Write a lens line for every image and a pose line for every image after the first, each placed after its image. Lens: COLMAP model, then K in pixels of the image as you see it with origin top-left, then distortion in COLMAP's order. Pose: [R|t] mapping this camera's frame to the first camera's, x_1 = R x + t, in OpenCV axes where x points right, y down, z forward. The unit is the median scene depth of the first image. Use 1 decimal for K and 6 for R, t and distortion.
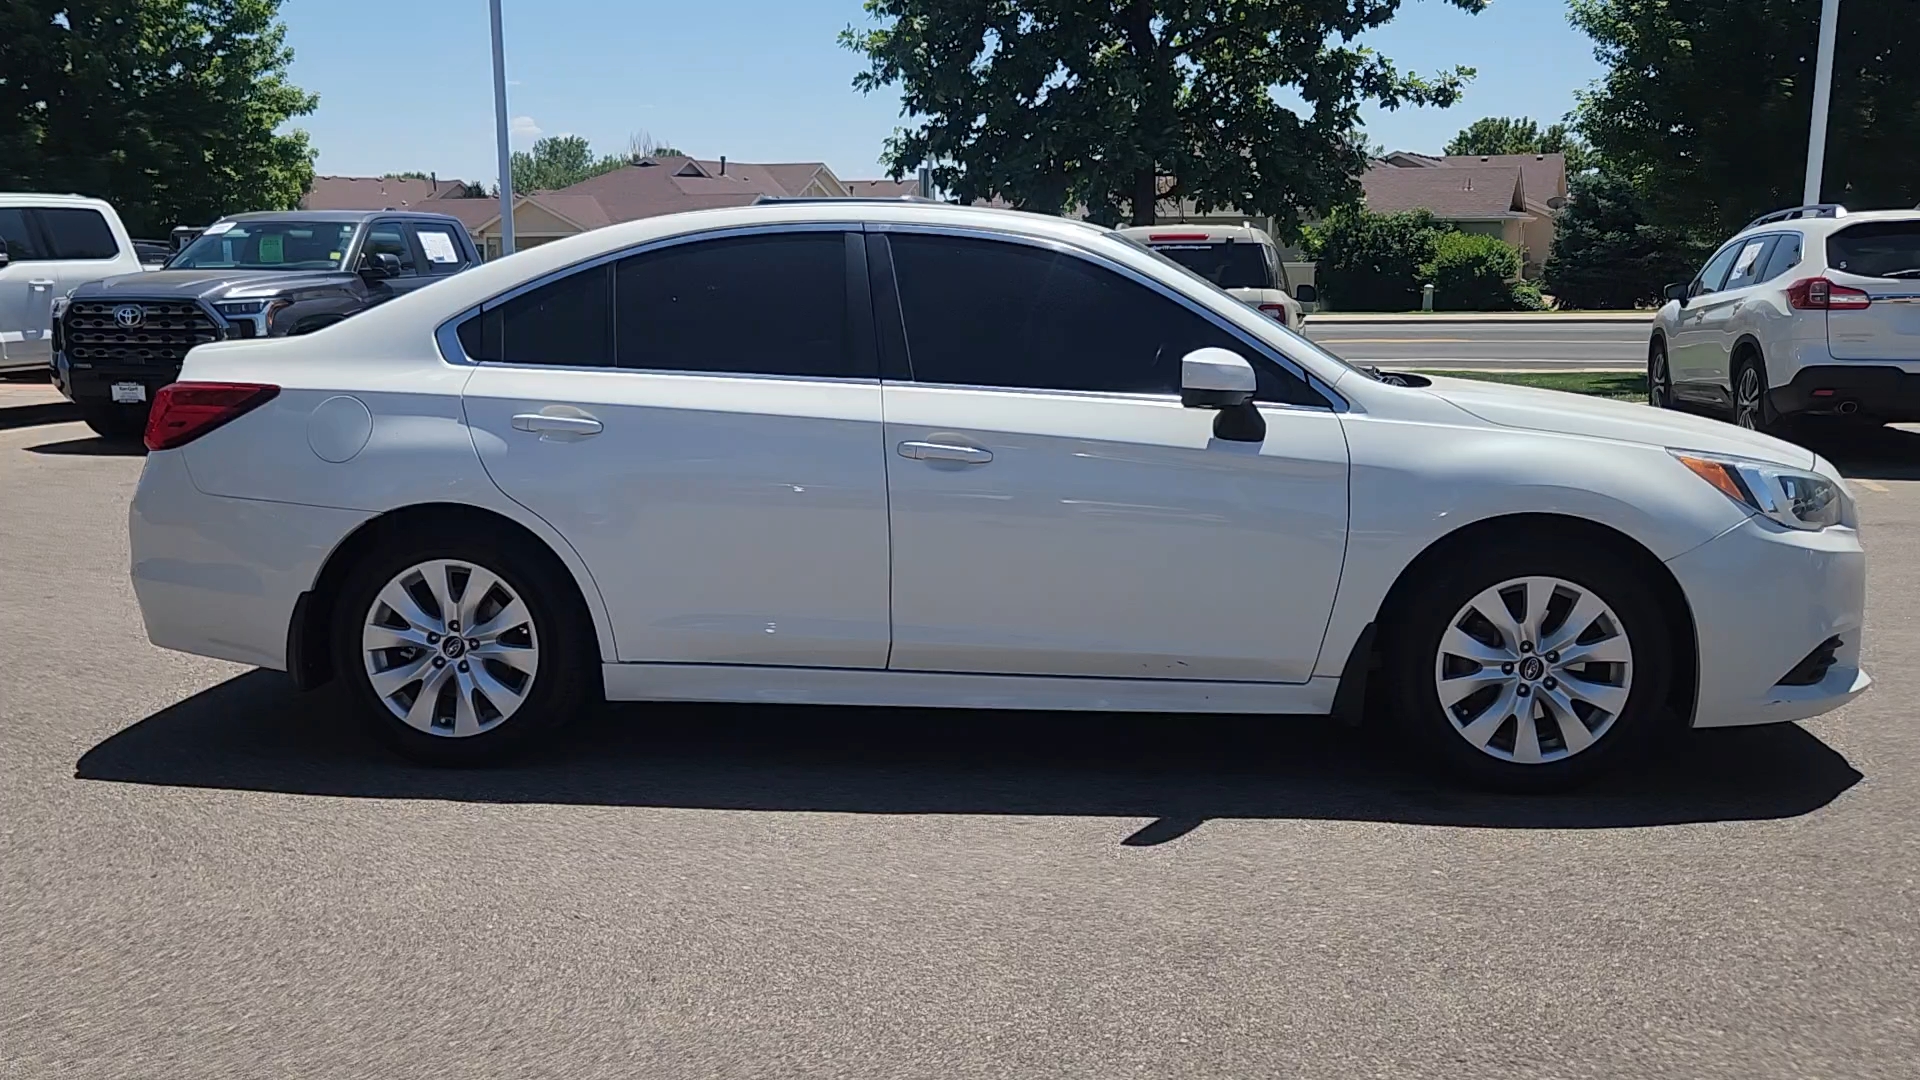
lens RADIAL K [[1629.9, 0, 955.4], [0, 1629.9, 547.2], [0, 0, 1]] dist [0.025445, 0.000189]
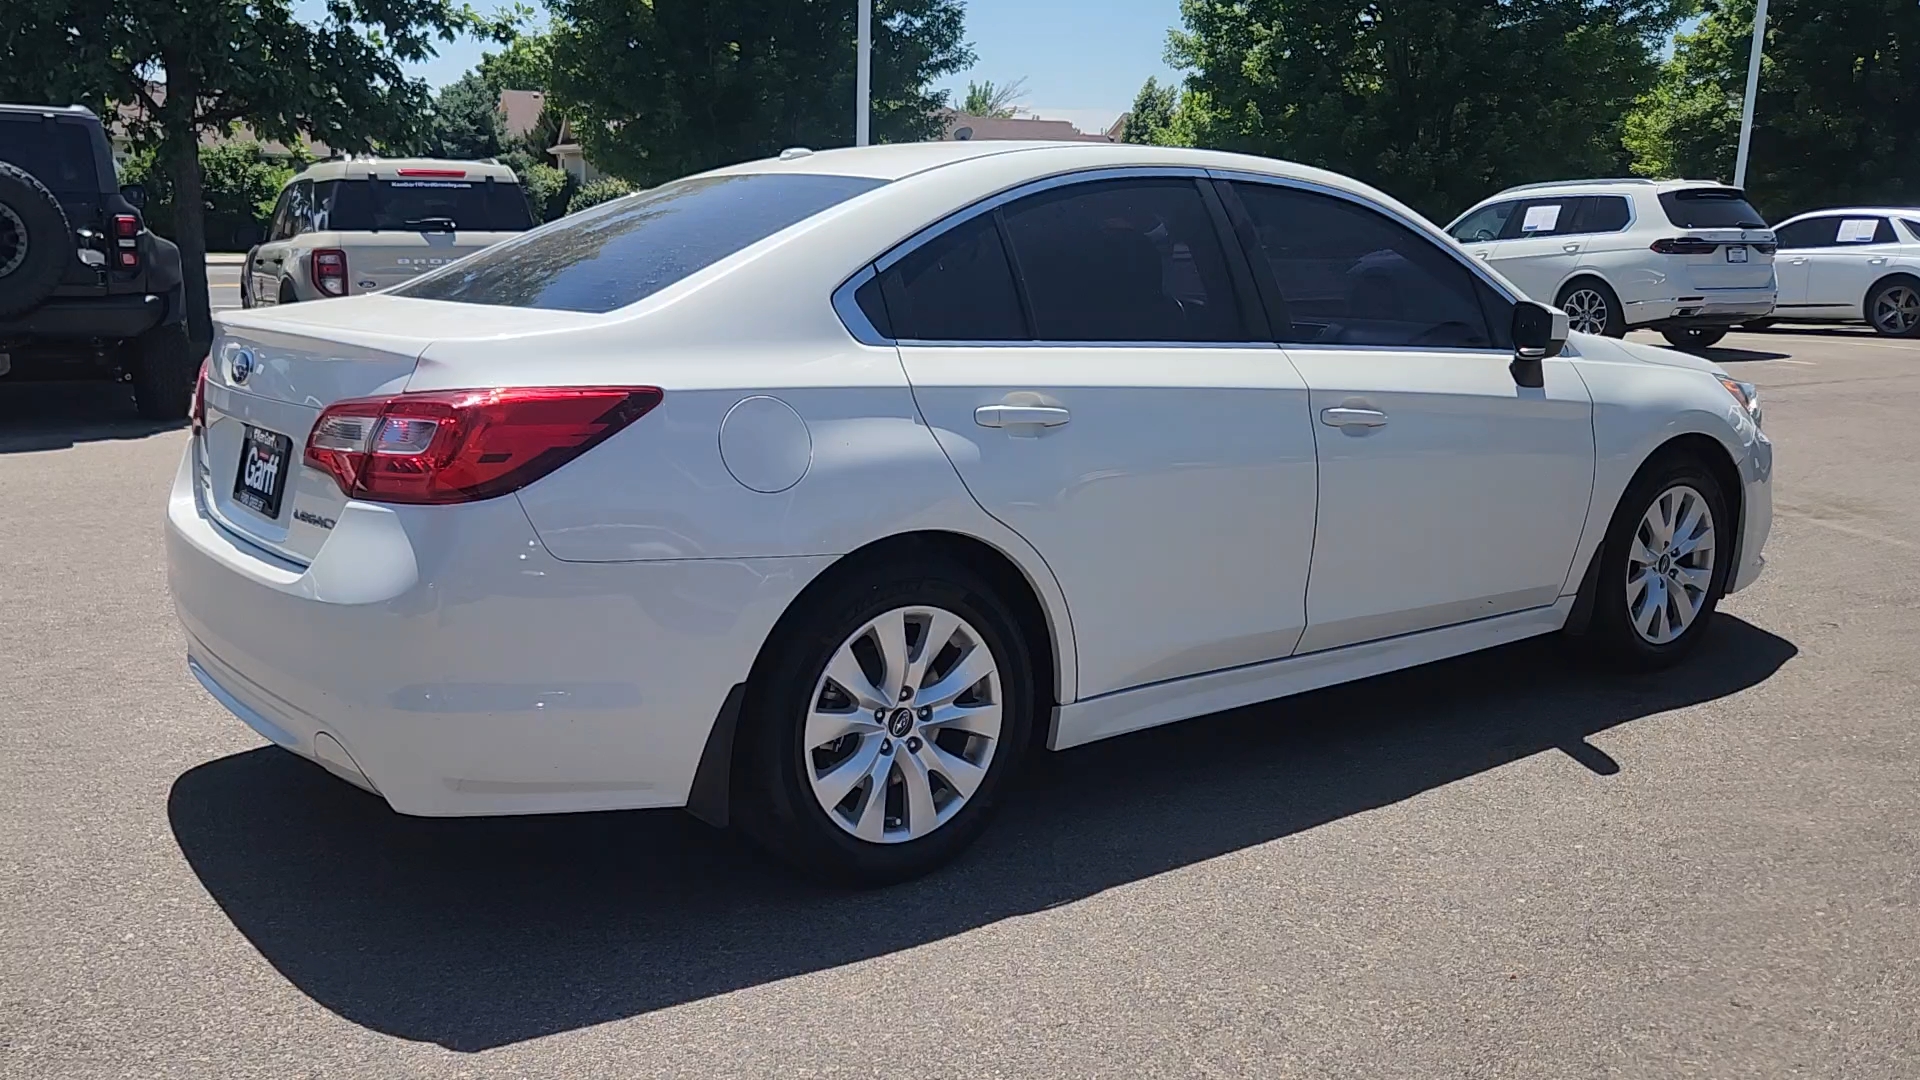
lens RADIAL K [[1629.9, 0, 953.6], [0, 1629.9, 535.1], [0, 0, 1]] dist [0.025445, 0.000189]
pose [[0.744669, -0.115354, 0.657390, -0.776454], [0.096645, 0.993207, 0.064805, -0.070831], [-0.660400, 0.015275, 0.750758, 0.424704]]
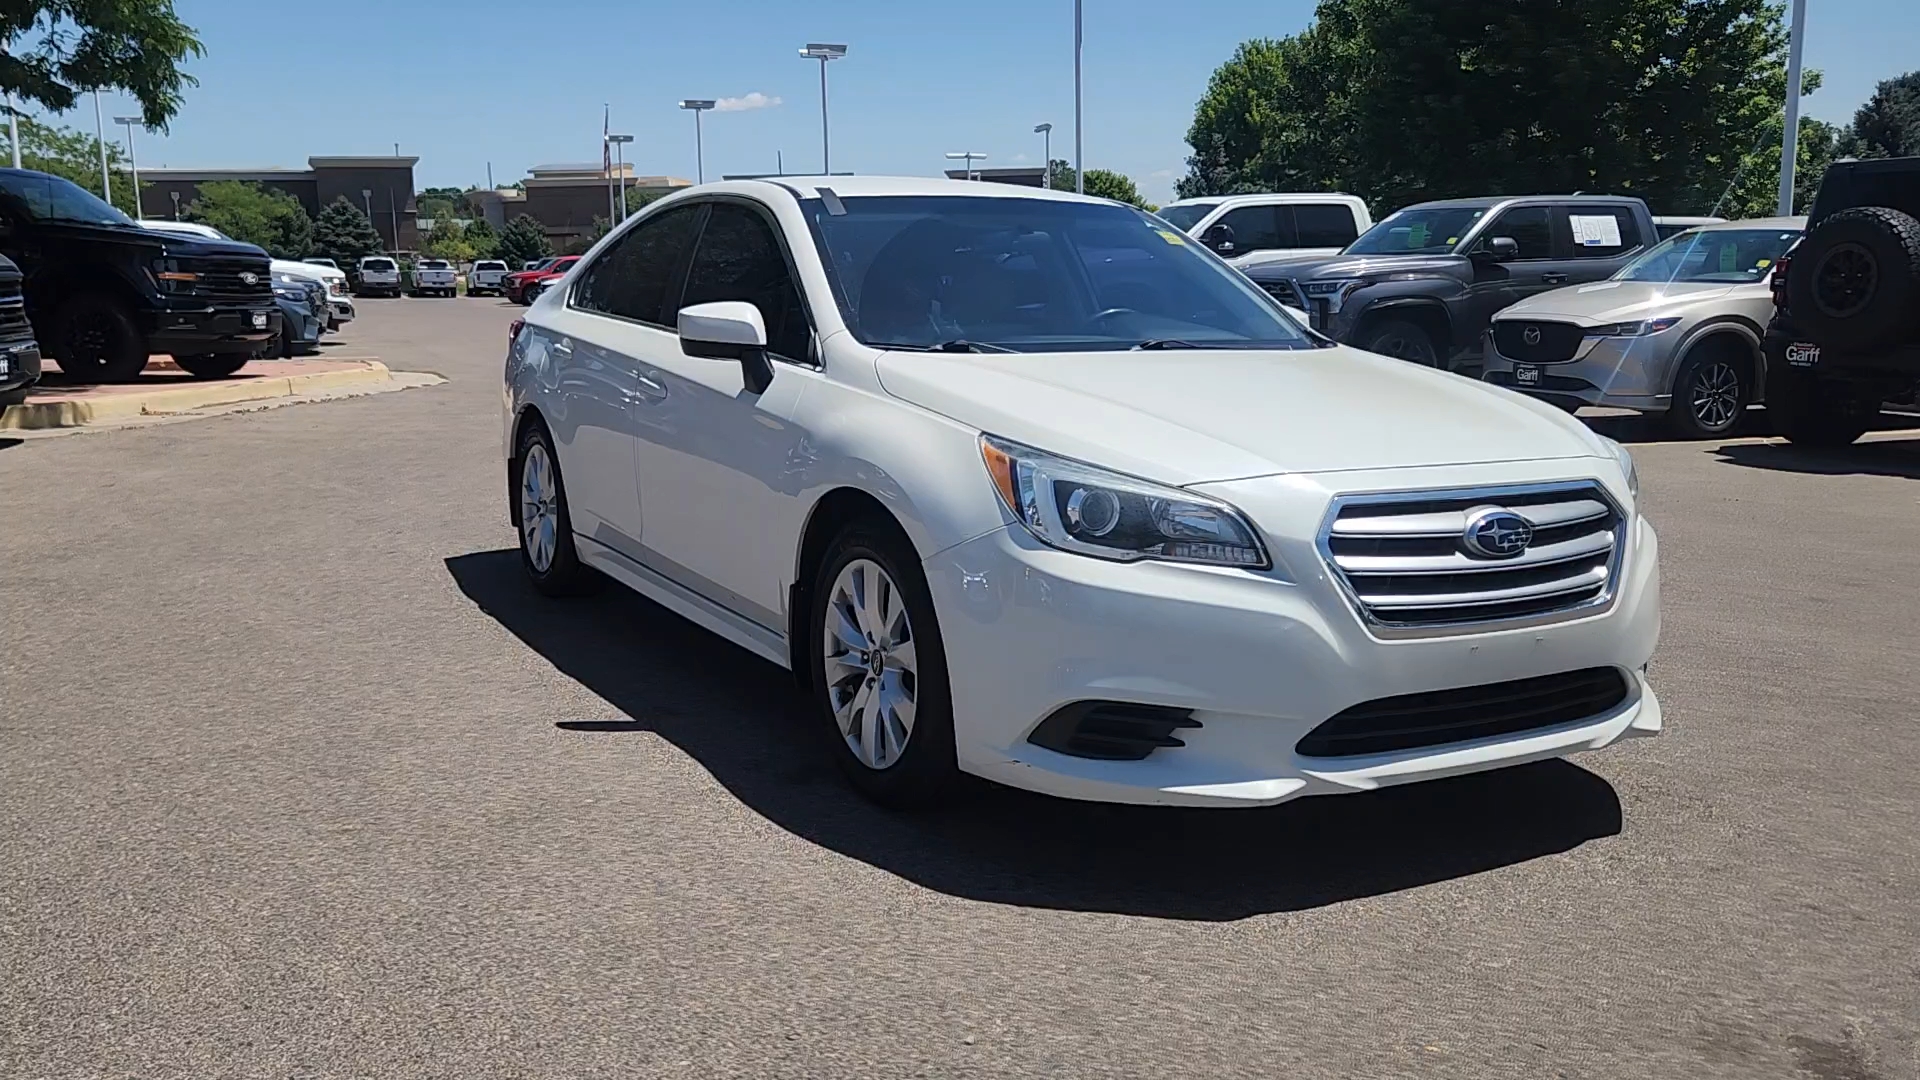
lens RADIAL K [[1629.9, 0, 964.5], [0, 1629.9, 551.4], [0, 0, 1]] dist [0.025445, 0.000189]
pose [[0.565036, 0.141101, -0.812911, 1.053685], [-0.136253, 0.987698, 0.076733, -0.059954], [0.813738, 0.067404, 0.577311, 0.488432]]
